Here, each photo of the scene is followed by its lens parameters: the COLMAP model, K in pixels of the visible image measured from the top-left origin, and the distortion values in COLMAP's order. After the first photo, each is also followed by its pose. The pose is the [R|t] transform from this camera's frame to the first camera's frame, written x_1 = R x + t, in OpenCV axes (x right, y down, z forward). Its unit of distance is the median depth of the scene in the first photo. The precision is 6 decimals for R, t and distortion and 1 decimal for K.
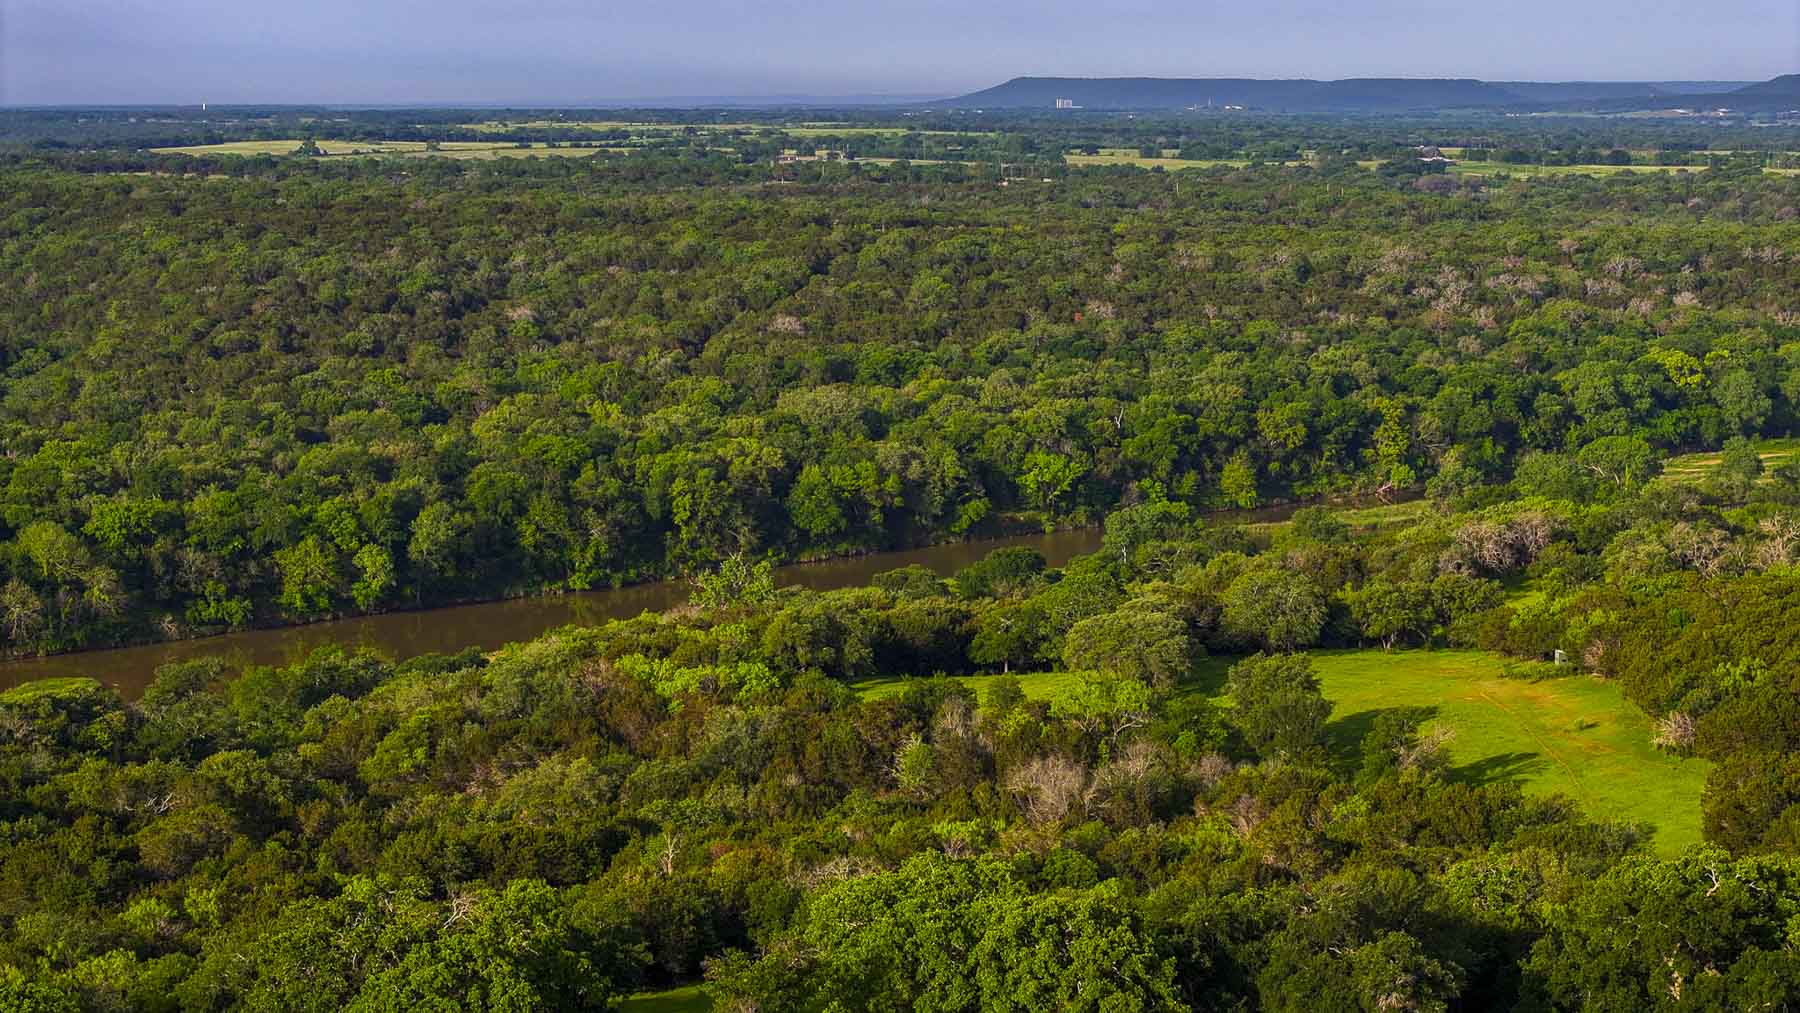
lens RADIAL K [[3706.8, 0, 900.4], [0, 3706.8, 507.2], [0, 0, 1]] dist [-0.140615, 0.000000]
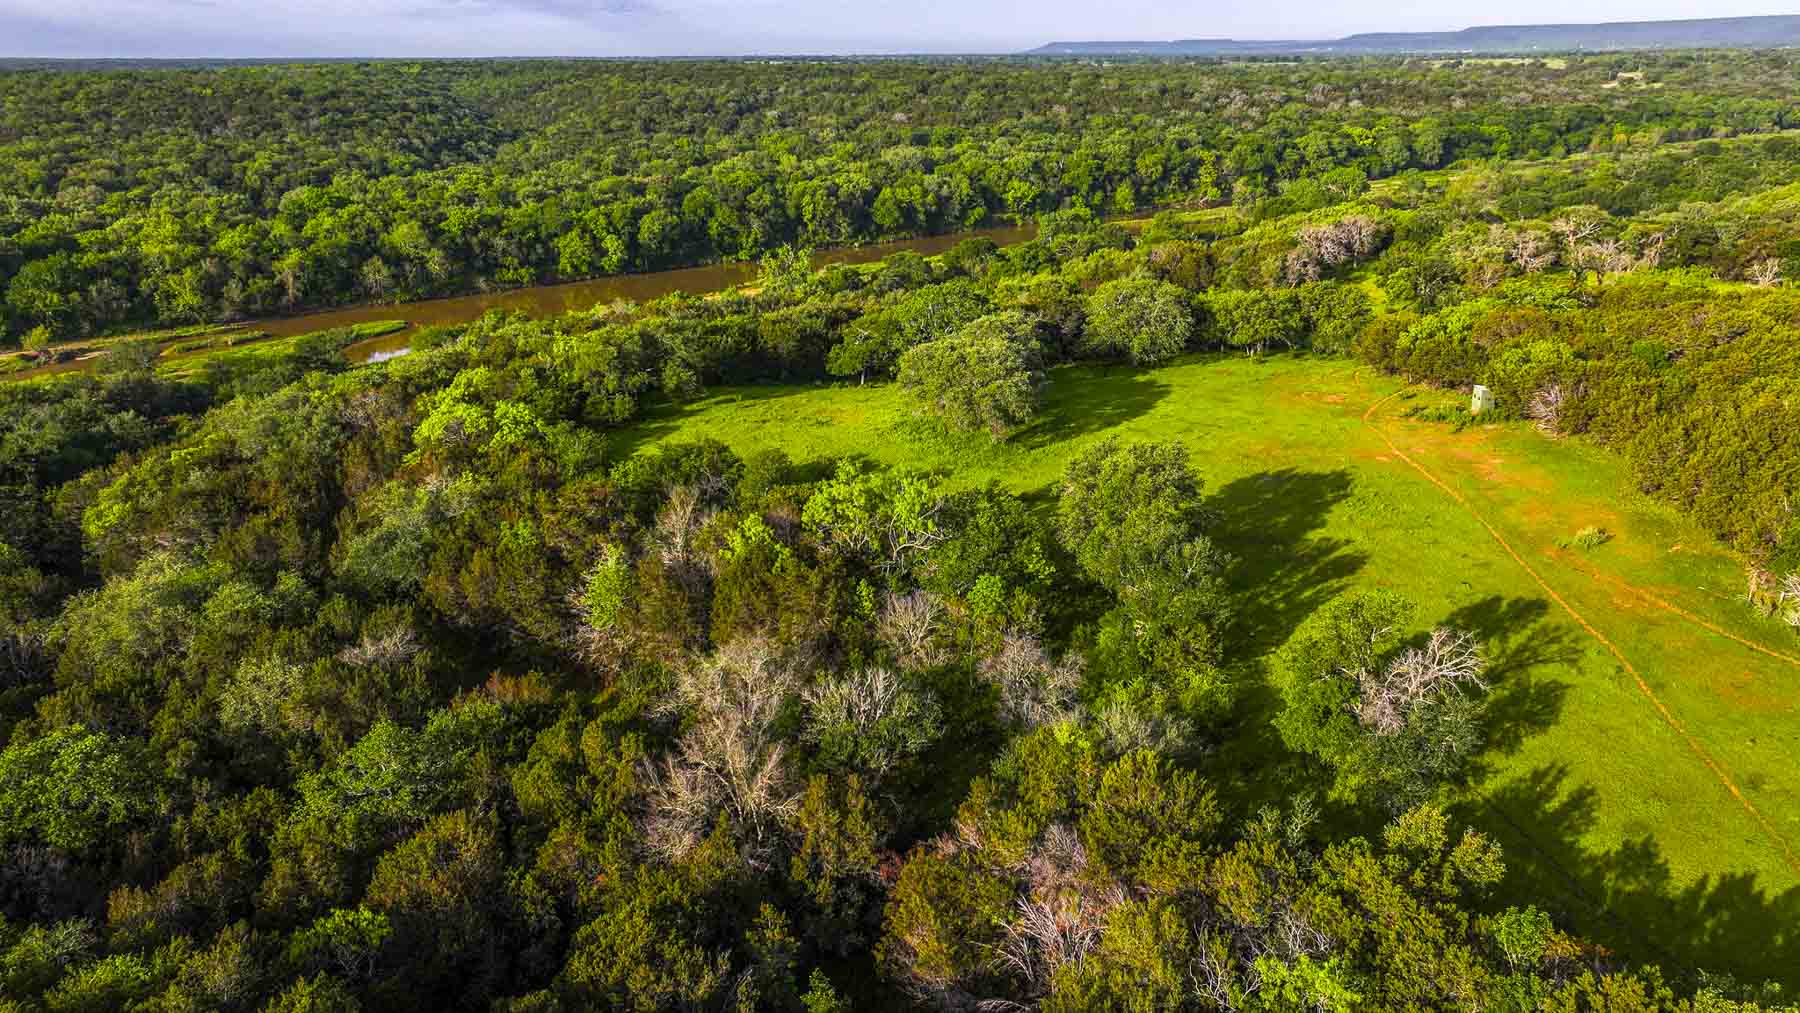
lens RADIAL K [[1288.9, 0, 910.7], [0, 1288.9, 503.9], [0, 0, 1]] dist [0.016247, 0.015548]
pose [[0.997272, 0.014314, -0.072413, 0.033561], [0.002080, 0.975178, 0.221412, -0.000270], [0.073784, -0.220959, 0.972488, 0.330711]]
